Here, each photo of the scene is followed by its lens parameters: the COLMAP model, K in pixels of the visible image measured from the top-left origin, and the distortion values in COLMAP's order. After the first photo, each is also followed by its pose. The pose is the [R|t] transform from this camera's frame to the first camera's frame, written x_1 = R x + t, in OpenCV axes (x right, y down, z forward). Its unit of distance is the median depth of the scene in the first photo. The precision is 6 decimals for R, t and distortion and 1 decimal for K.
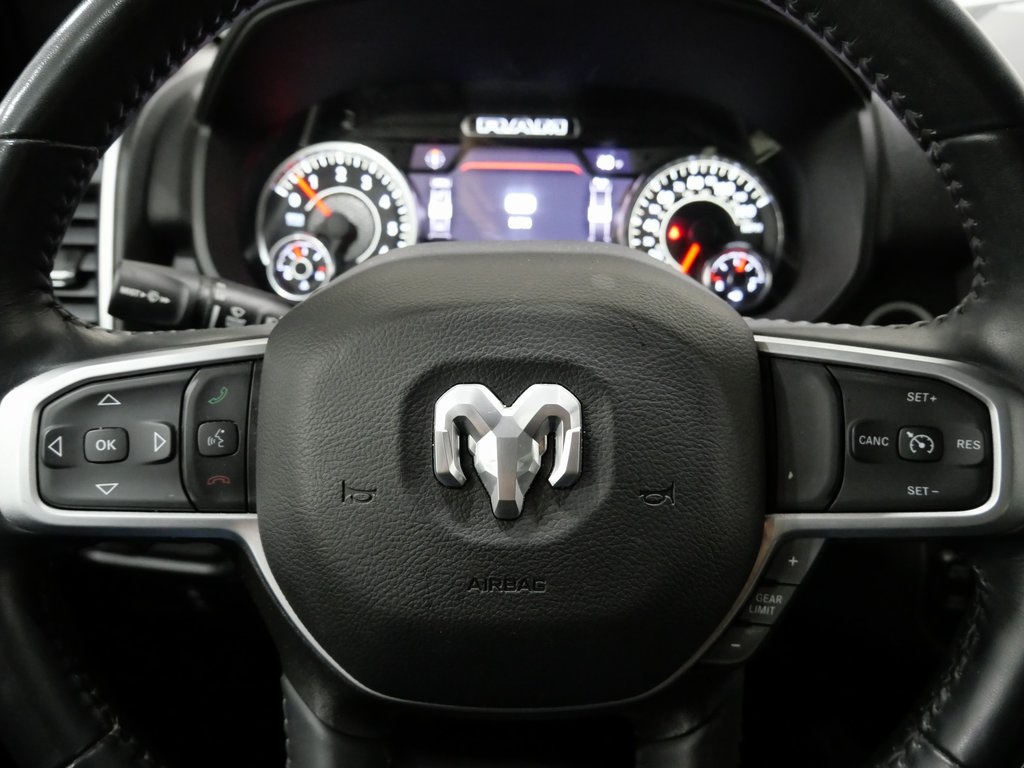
lens RADIAL K [[737.0, 0, 510.8], [0, 737.0, 387.0], [0, 0, 1]] dist [-0.025067, -0.003252]
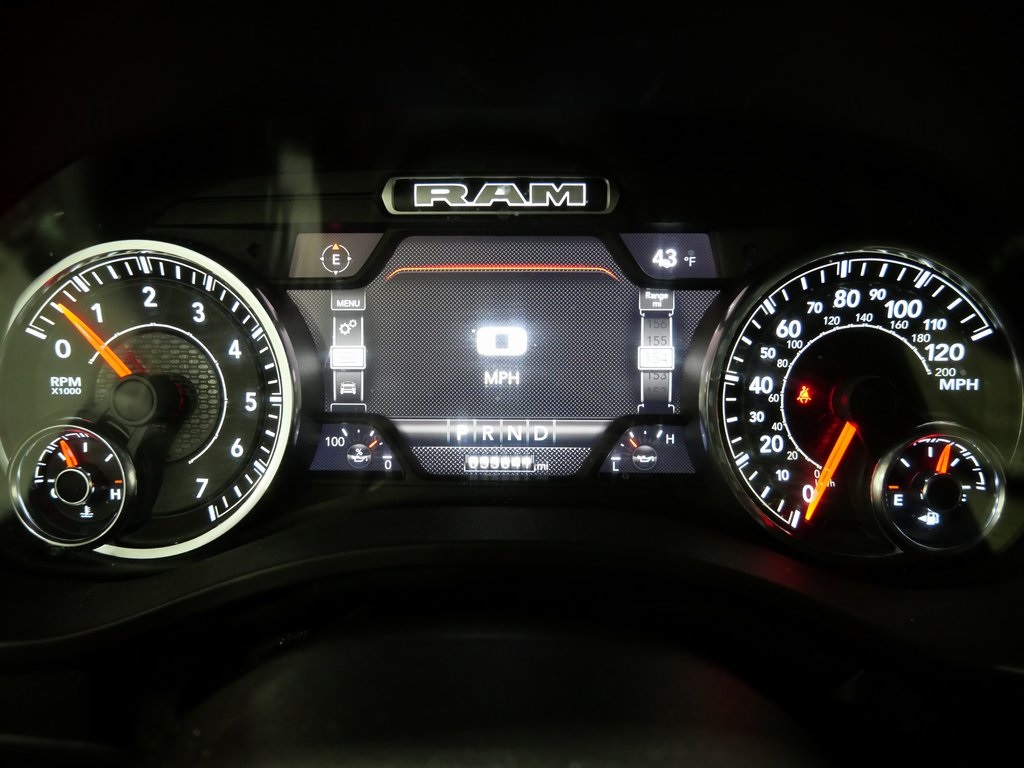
lens RADIAL K [[737.0, 0, 512.6], [0, 737.0, 380.9], [0, 0, 1]] dist [-0.025067, -0.003252]
pose [[0.999601, -0.027971, 0.004016, 0.018413], [0.028070, 0.999233, -0.027290, -0.212044], [-0.003249, 0.027392, 0.999619, 0.494899]]
